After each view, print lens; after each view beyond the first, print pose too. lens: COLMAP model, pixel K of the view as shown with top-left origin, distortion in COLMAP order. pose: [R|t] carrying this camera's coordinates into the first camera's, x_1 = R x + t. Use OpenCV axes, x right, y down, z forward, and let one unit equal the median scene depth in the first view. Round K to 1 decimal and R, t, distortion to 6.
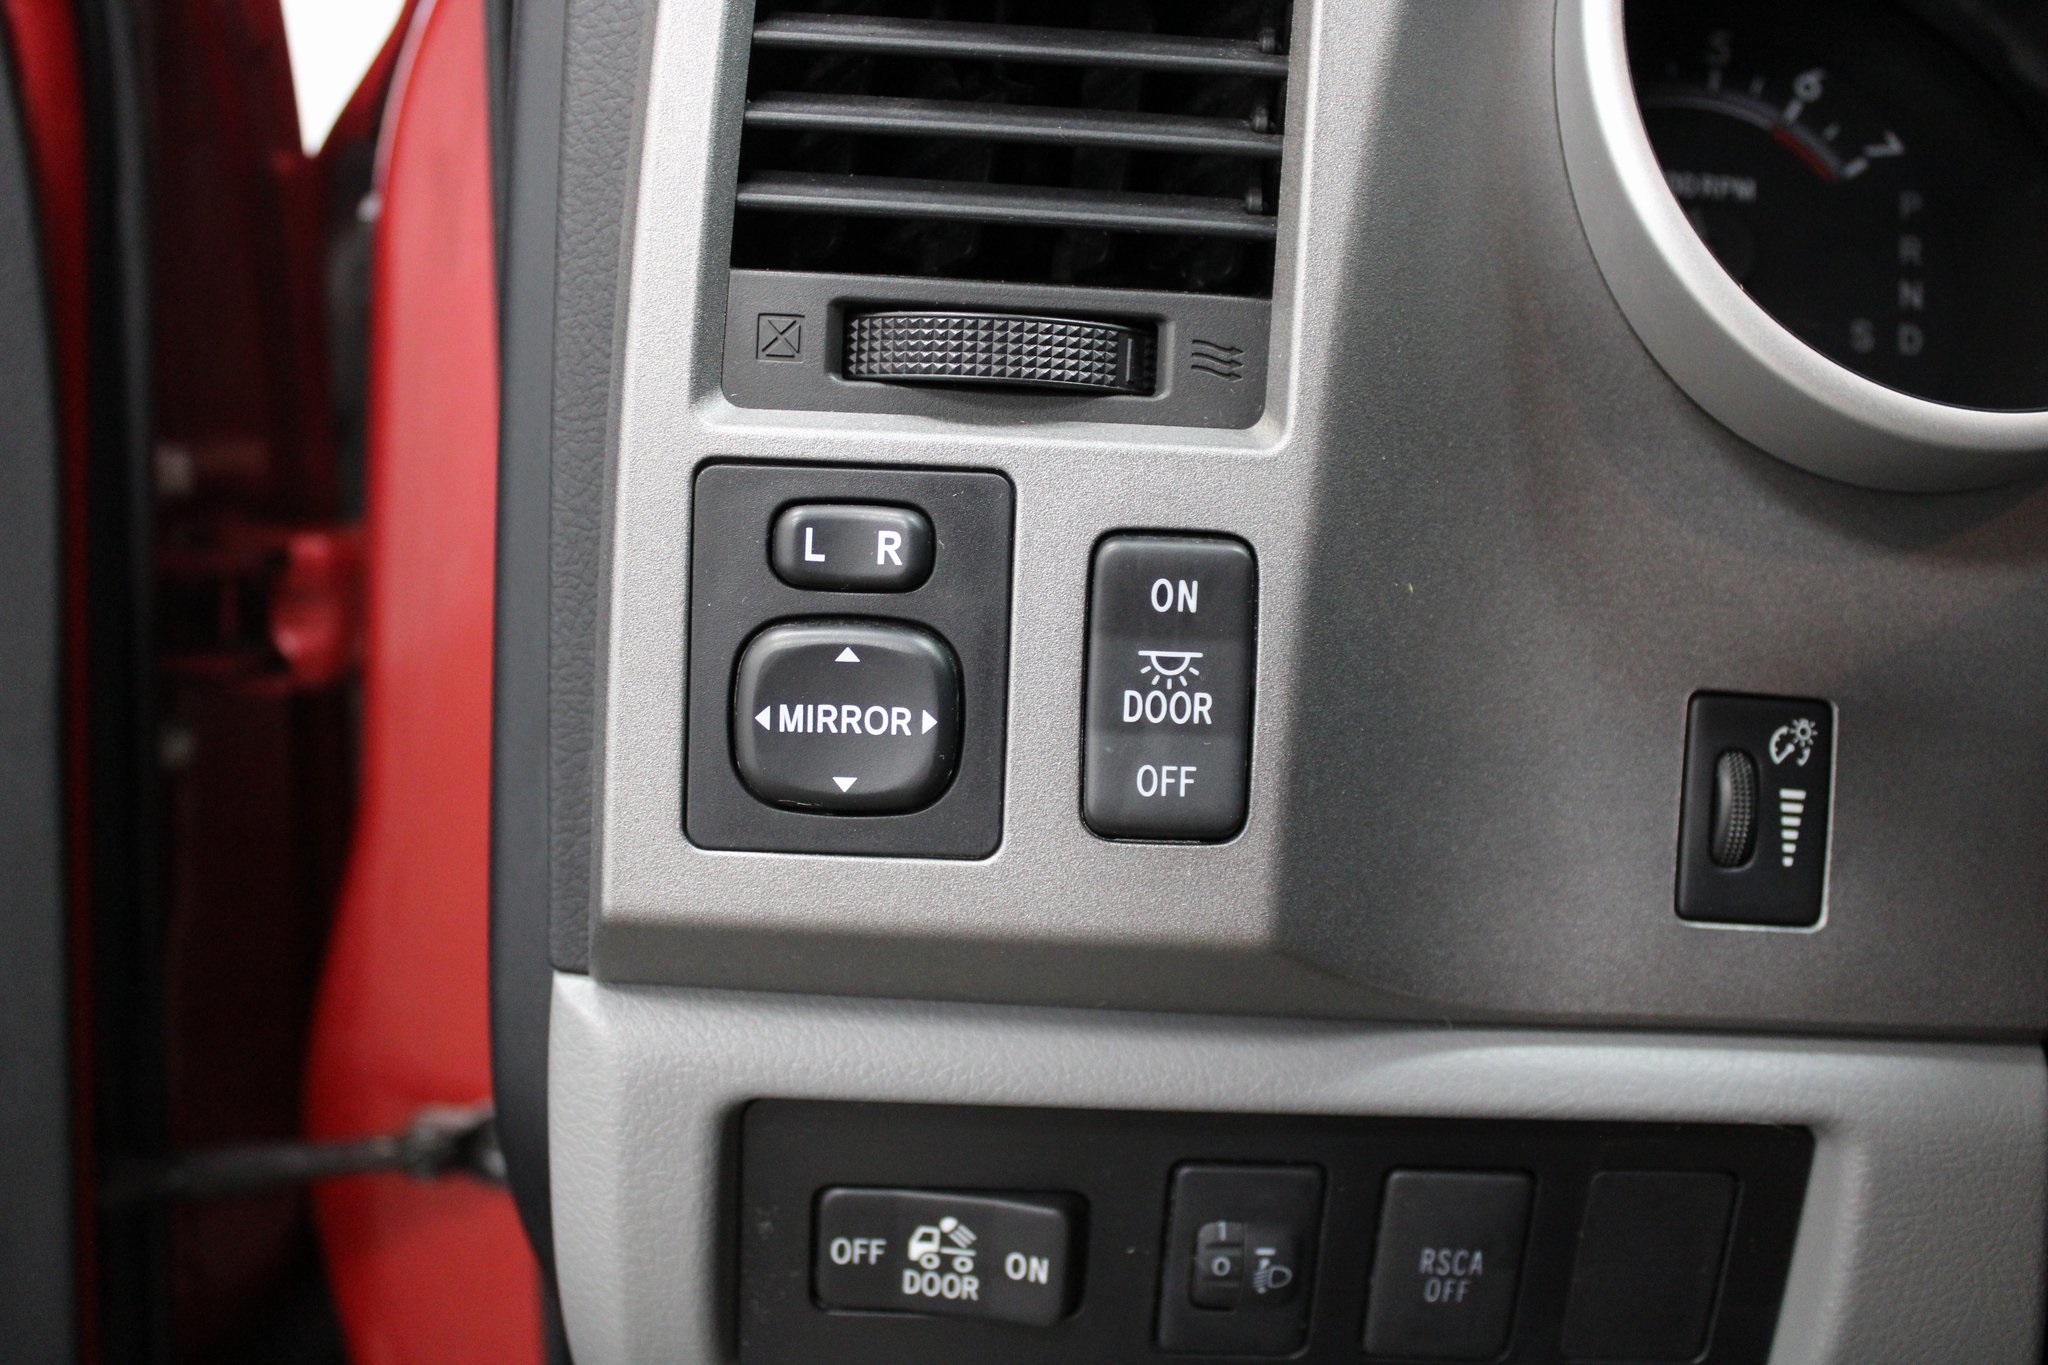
lens RADIAL K [[2028.3, 0, 1024.0], [0, 2028.3, 682.5], [0, 0, 1]] dist [-0.132838, 0.122304]
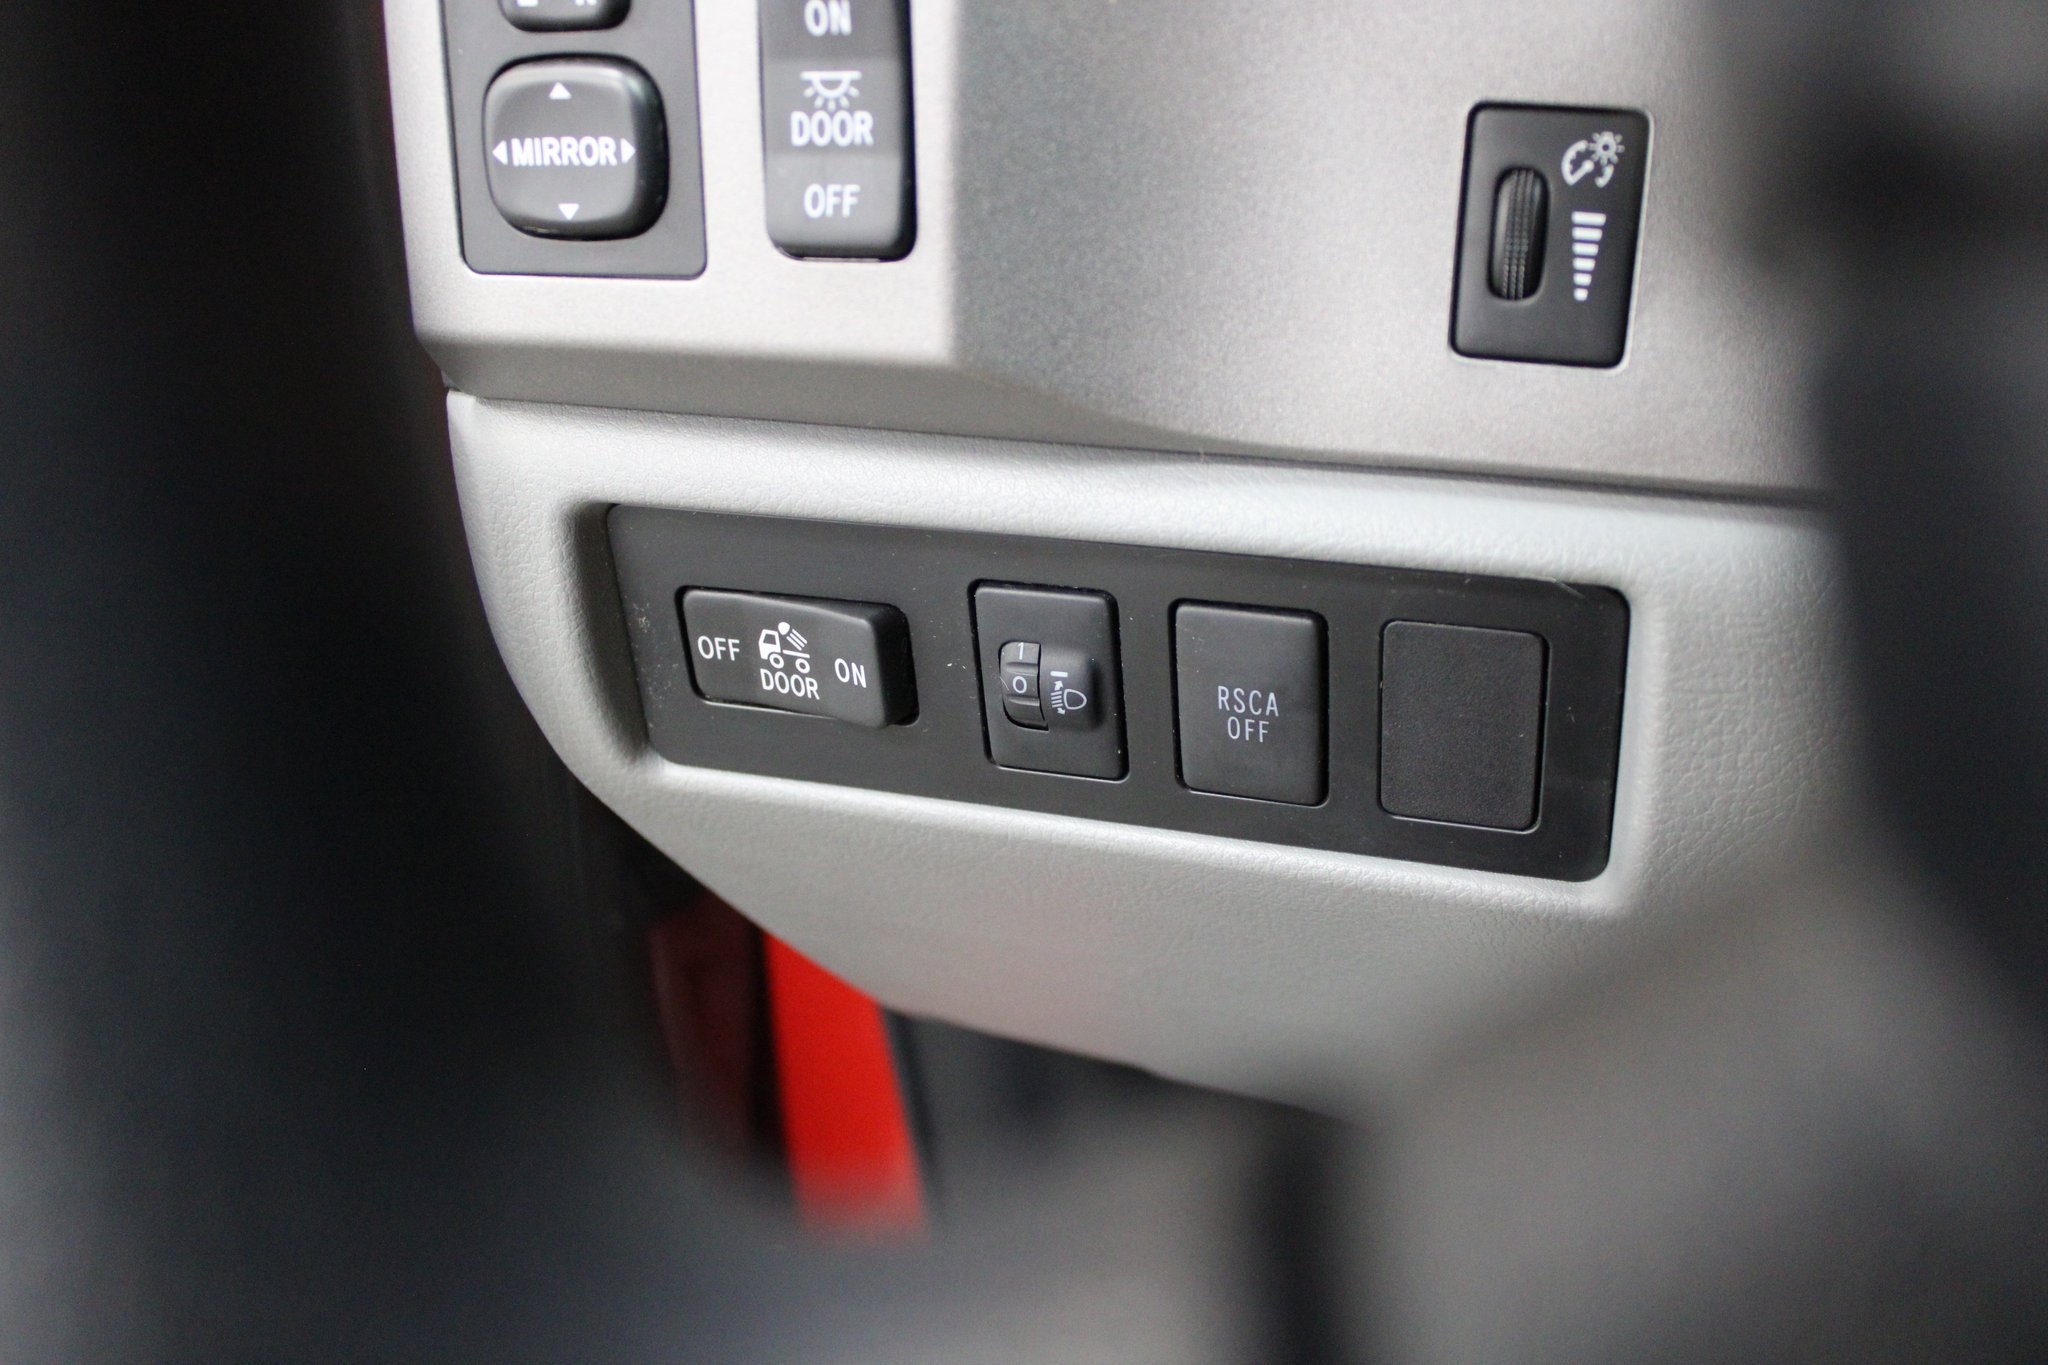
lens RADIAL K [[2028.3, 0, 1024.0], [0, 2028.3, 682.5], [0, 0, 1]] dist [-0.132838, 0.122304]
pose [[0.924387, 0.069859, -0.375004, 0.502152], [0.019370, 0.973223, 0.229047, 0.048642], [0.380963, -0.218992, 0.898281, 0.052619]]
